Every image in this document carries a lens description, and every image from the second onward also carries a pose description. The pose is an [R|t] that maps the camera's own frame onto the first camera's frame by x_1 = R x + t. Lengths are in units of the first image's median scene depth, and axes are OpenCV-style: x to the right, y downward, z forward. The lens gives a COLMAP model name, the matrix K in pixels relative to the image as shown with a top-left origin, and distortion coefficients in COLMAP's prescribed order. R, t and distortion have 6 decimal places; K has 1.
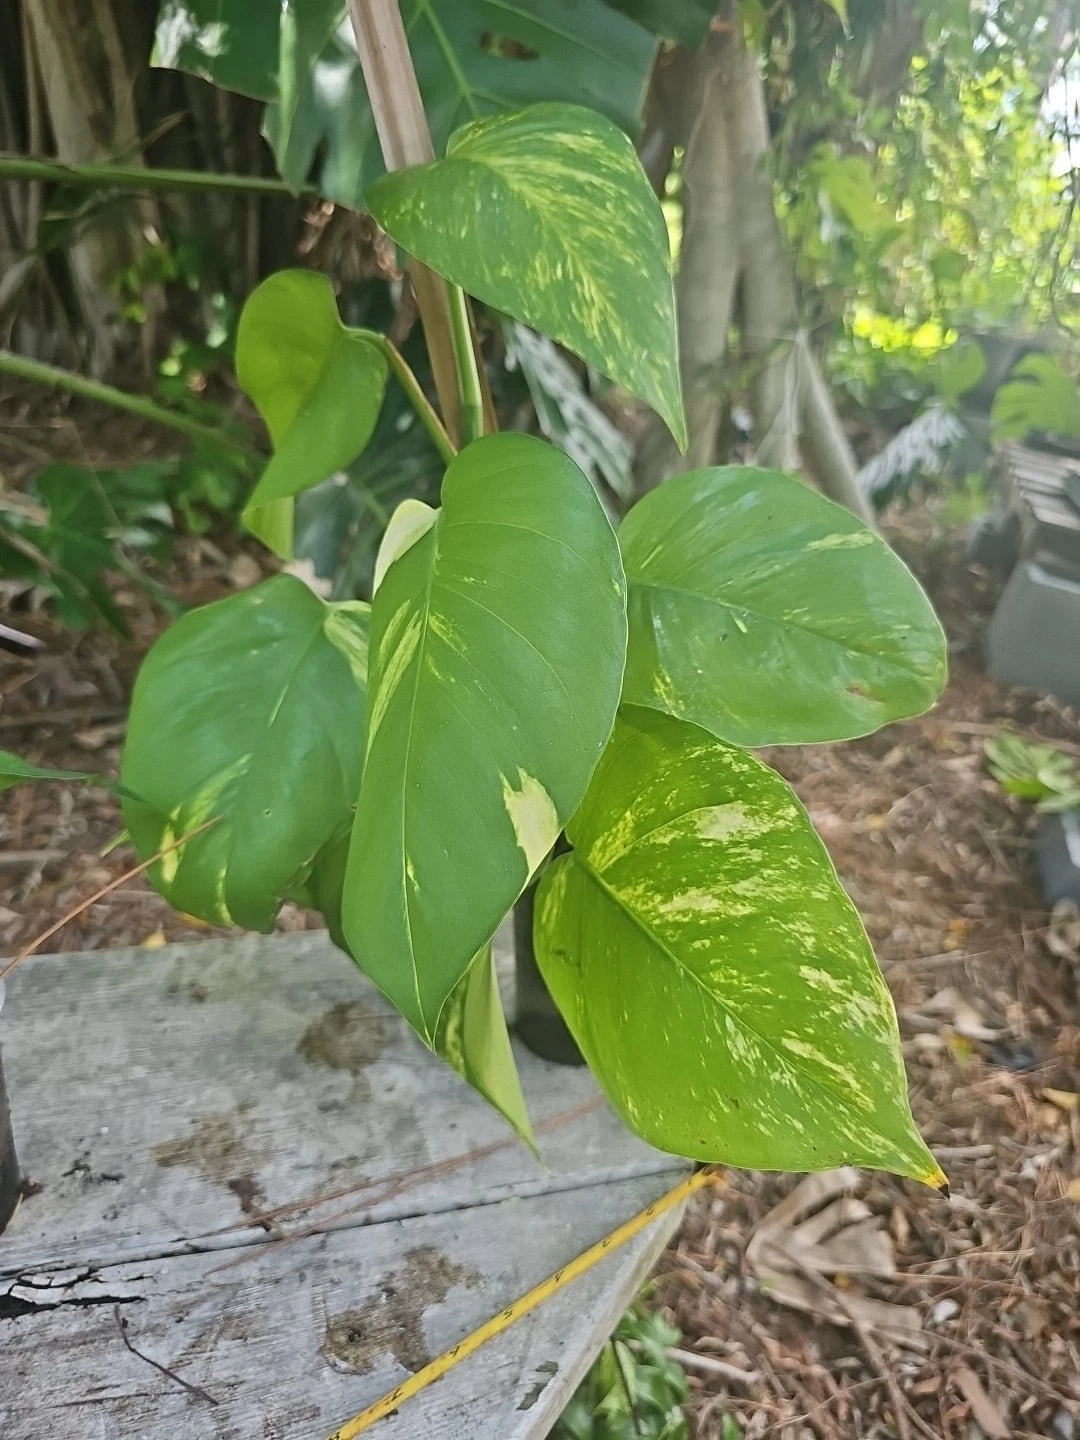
lens RADIAL K [[918.8, 0, 521.2], [0, 918.8, 719.9], [0, 0, 1]] dist [-0.003741, -0.000988]
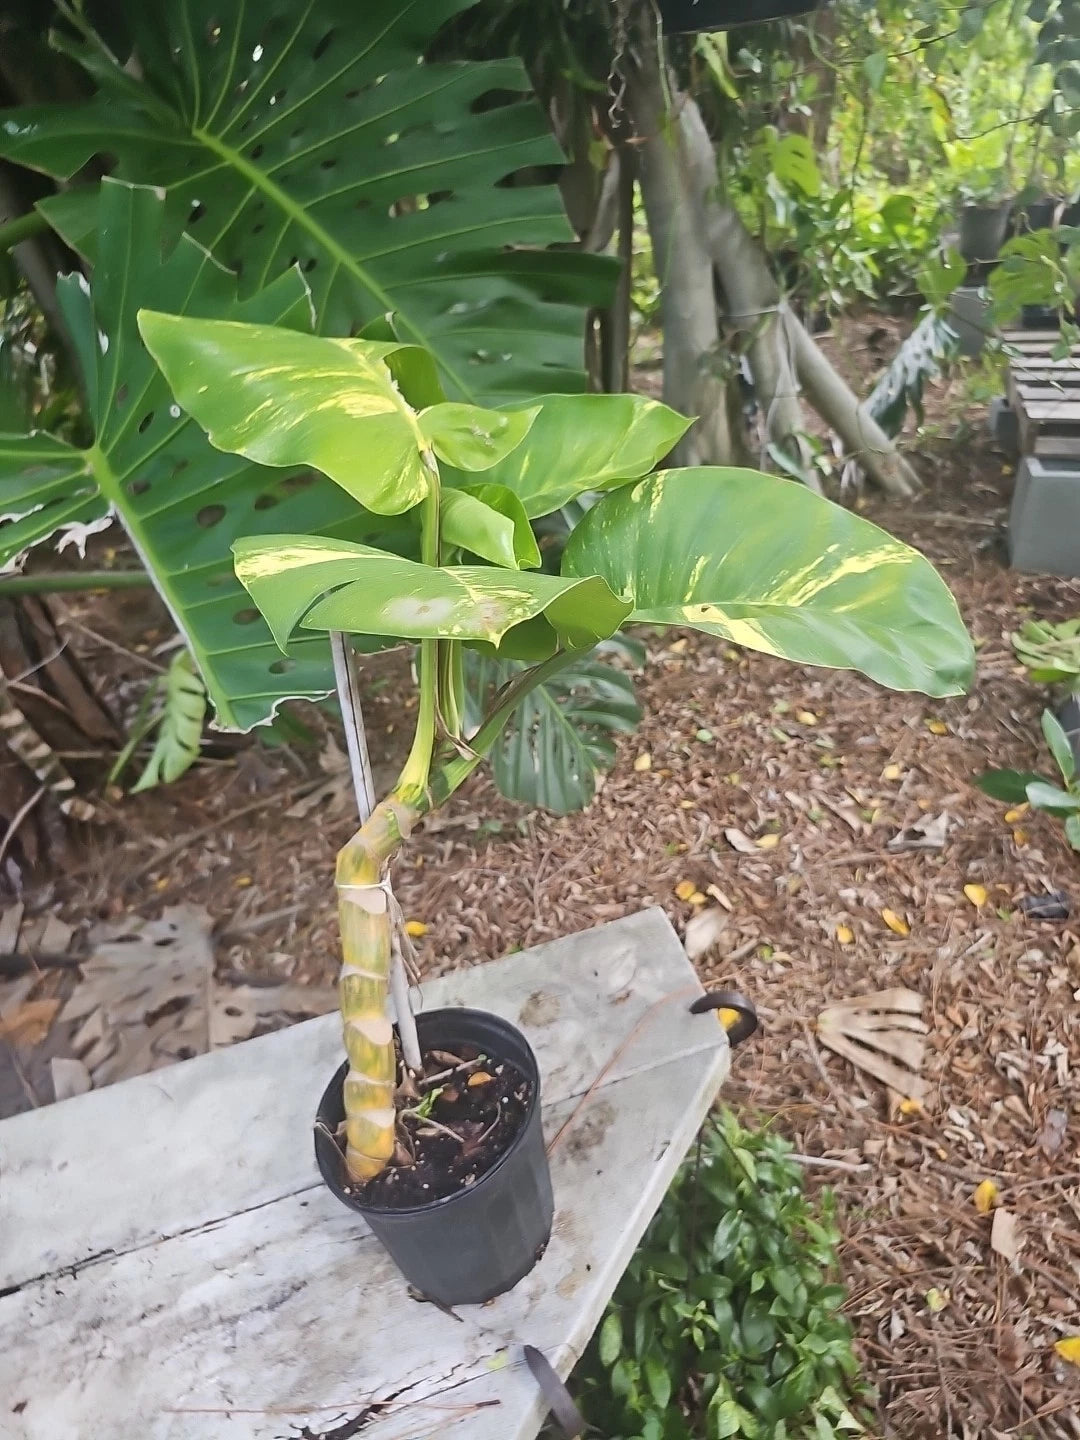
lens RADIAL K [[907.5, 0, 543.0], [0, 907.5, 698.3], [0, 0, 1]] dist [0.002515, -0.002360]
pose [[0.967409, -0.229857, -0.106236, 0.058788], [0.235304, 0.971023, 0.041778, -0.130005], [0.093555, -0.065414, 0.993463, -0.298617]]
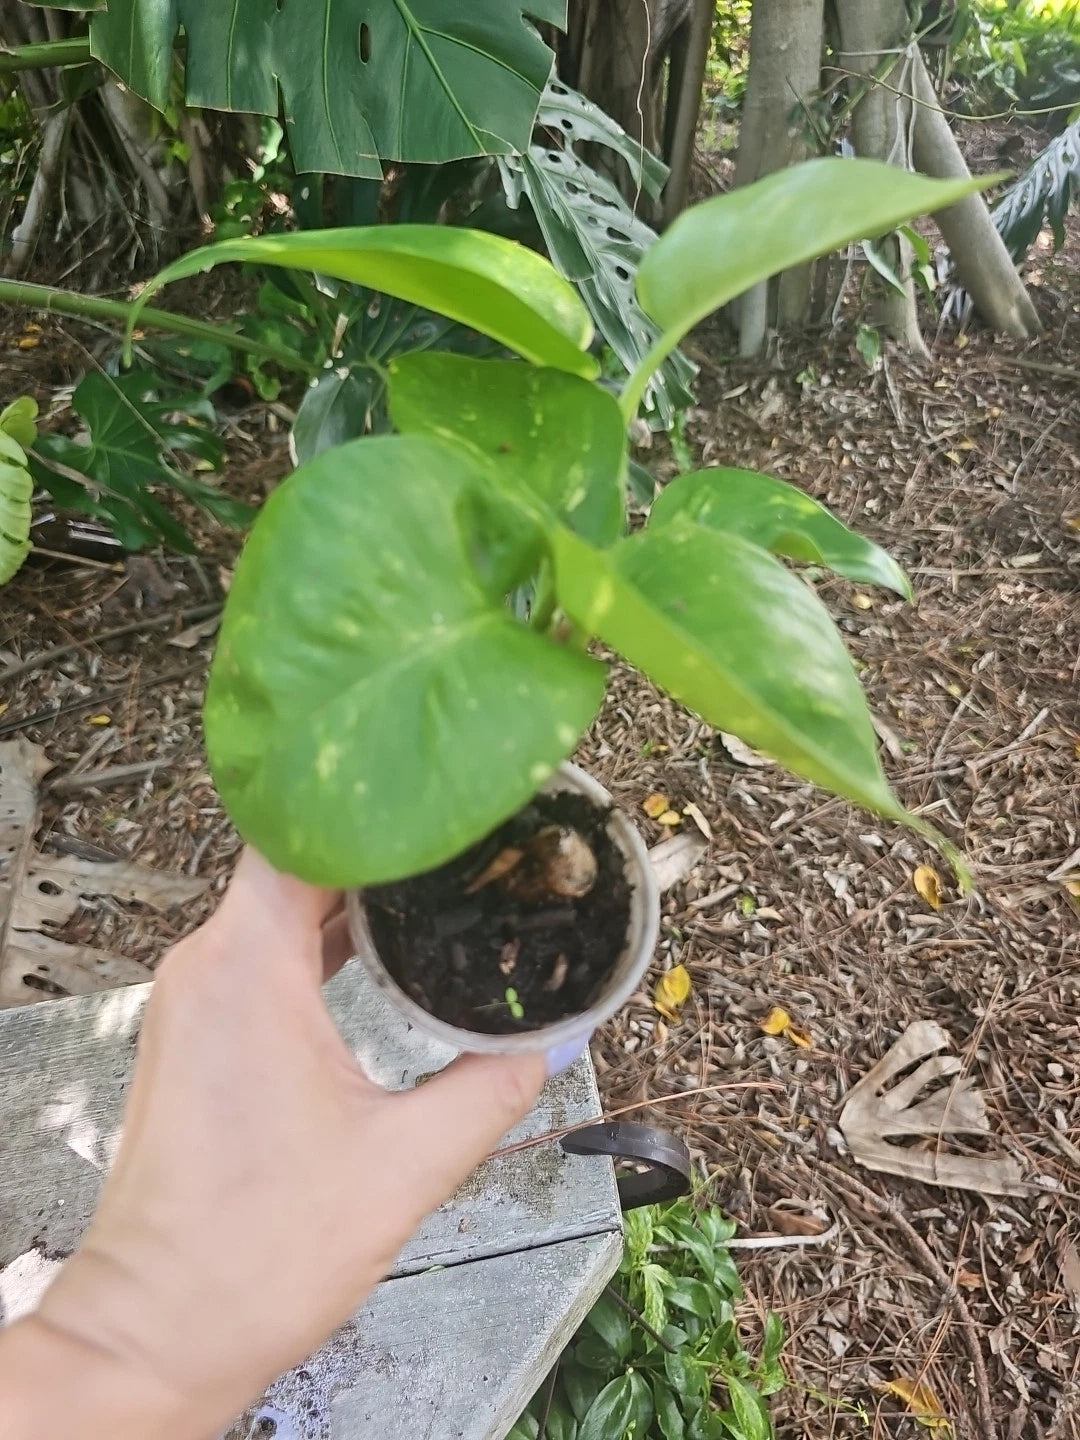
lens RADIAL K [[907.5, 0, 543.0], [0, 907.5, 698.3], [0, 0, 1]] dist [0.002515, -0.002360]
pose [[0.984098, -0.085982, -0.155428, 0.099887], [0.116366, 0.973185, 0.198416, -0.085735], [0.134200, -0.213348, 0.967715, 0.056371]]
